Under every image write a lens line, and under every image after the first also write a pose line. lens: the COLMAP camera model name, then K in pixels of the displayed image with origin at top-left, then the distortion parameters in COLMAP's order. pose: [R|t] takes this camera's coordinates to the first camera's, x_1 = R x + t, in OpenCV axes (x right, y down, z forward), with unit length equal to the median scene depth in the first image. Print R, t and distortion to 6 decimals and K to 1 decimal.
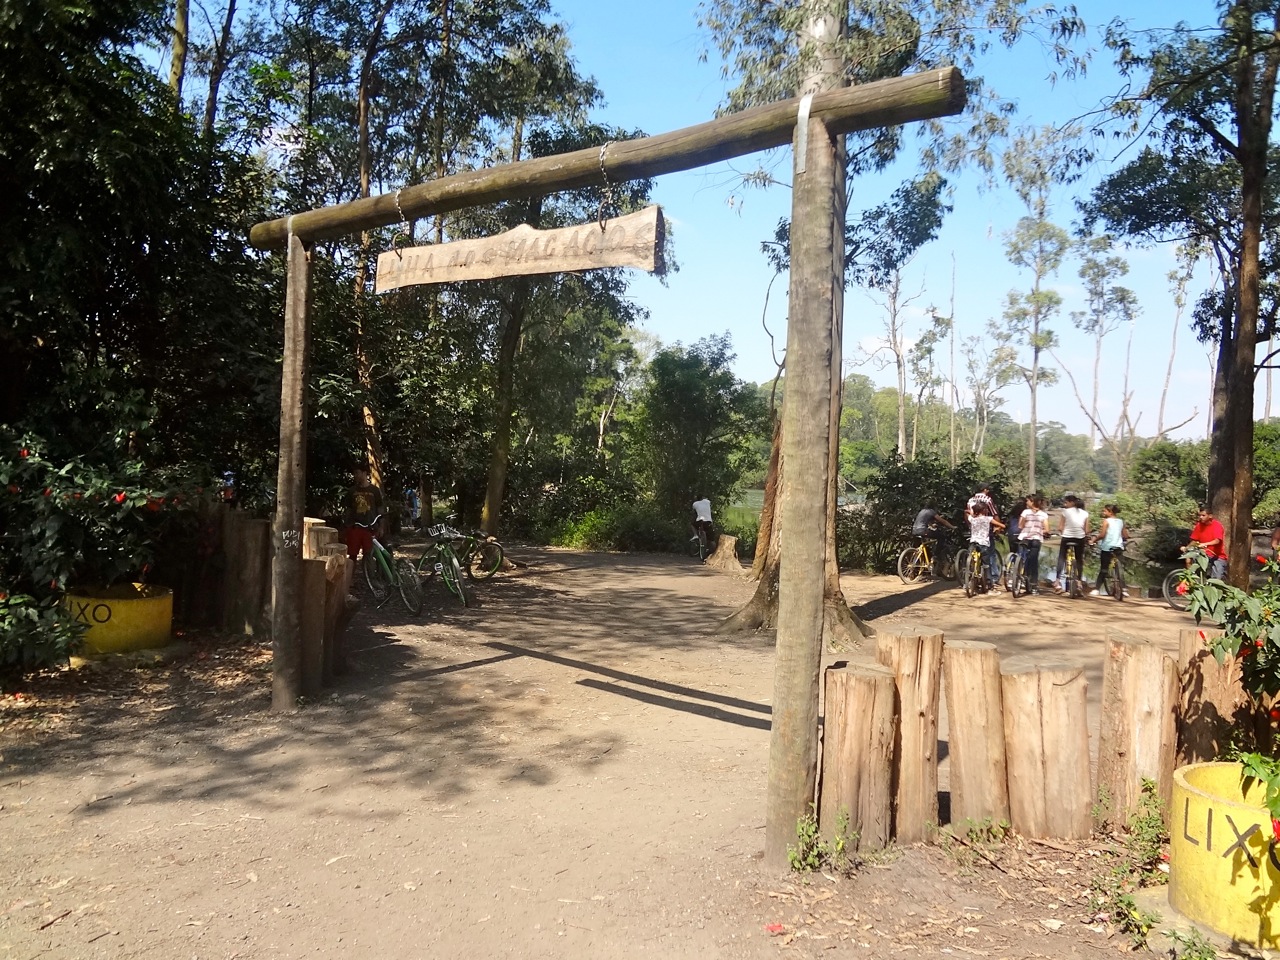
lens RADIAL K [[915.5, 0, 640.0], [0, 915.5, 480.0], [0, 0, 1]] dist [-0.068714, 0.002870]
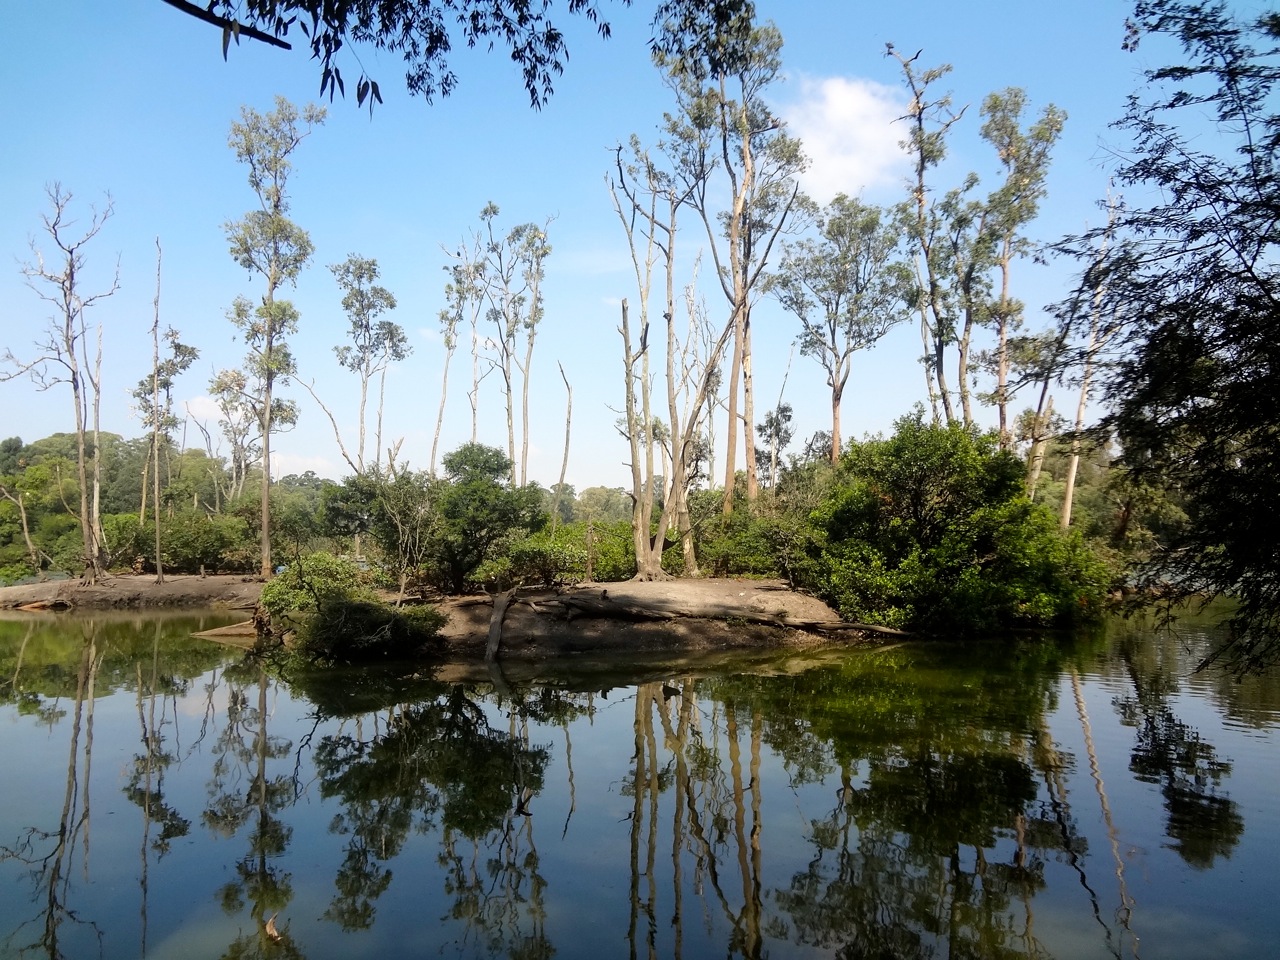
lens RADIAL K [[915.5, 0, 640.0], [0, 915.5, 480.0], [0, 0, 1]] dist [-0.068714, 0.002870]
pose [[0.765220, 0.010338, 0.643686, 0.151603], [0.039145, 0.997274, -0.062553, 0.006843], [-0.642578, 0.073064, 0.762729, 0.166258]]
